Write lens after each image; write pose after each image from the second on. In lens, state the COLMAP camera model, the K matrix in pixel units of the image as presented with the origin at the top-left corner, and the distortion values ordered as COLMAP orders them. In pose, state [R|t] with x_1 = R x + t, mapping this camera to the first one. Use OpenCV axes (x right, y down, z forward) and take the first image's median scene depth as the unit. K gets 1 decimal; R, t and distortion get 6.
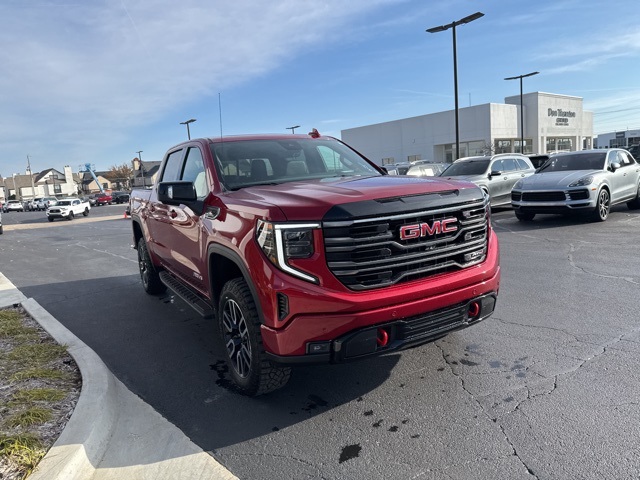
lens RADIAL K [[452.2, 0, 323.0], [0, 452.2, 232.1], [0, 0, 1]] dist [0.033088, -0.052382]
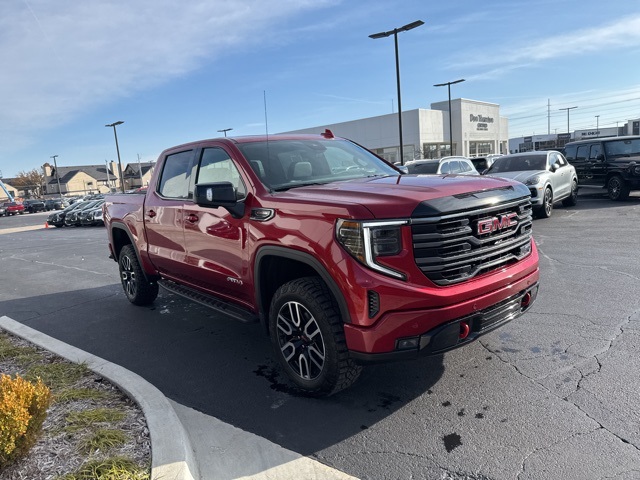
lens RADIAL K [[451.5, 0, 322.1], [0, 451.5, 239.2], [0, 0, 1]] dist [0.044270, -0.072170]
pose [[0.987620, -0.031224, 0.153726, -0.297711], [0.030260, 0.999505, 0.008613, 0.007209], [-0.153919, -0.003855, 0.988076, 0.023953]]
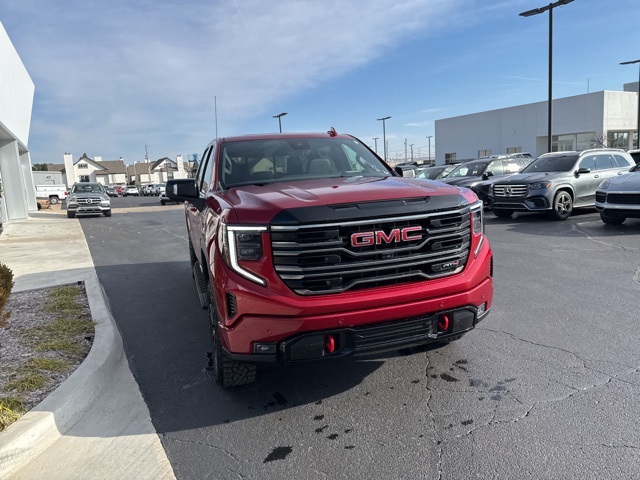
lens RADIAL K [[451.8, 0, 321.5], [0, 451.8, 231.3], [0, 0, 1]] dist [0.044290, -0.067727]
pose [[0.977346, 0.044609, -0.206891, 0.271158], [-0.041047, 0.998926, 0.021481, -0.031086], [0.207627, -0.012502, 0.978128, 0.022755]]
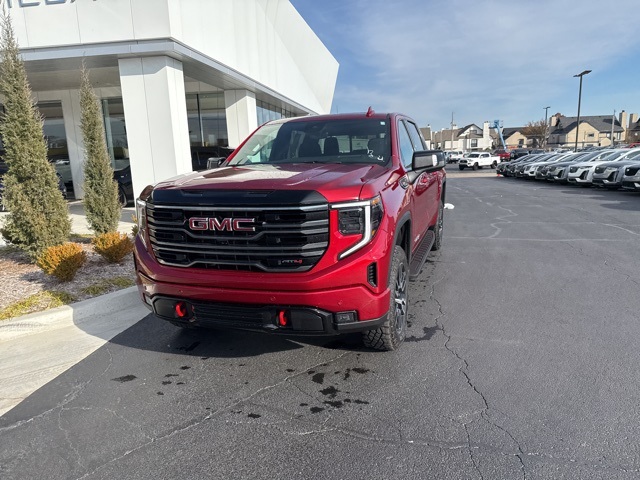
lens RADIAL K [[449.2, 0, 323.0], [0, 449.2, 235.2], [0, 0, 1]] dist [0.048149, -0.070331]
pose [[0.645841, 0.191855, -0.738973, 1.051017], [-0.115211, 0.981318, 0.154082, -0.154167], [0.754729, -0.014375, 0.655880, 0.457187]]
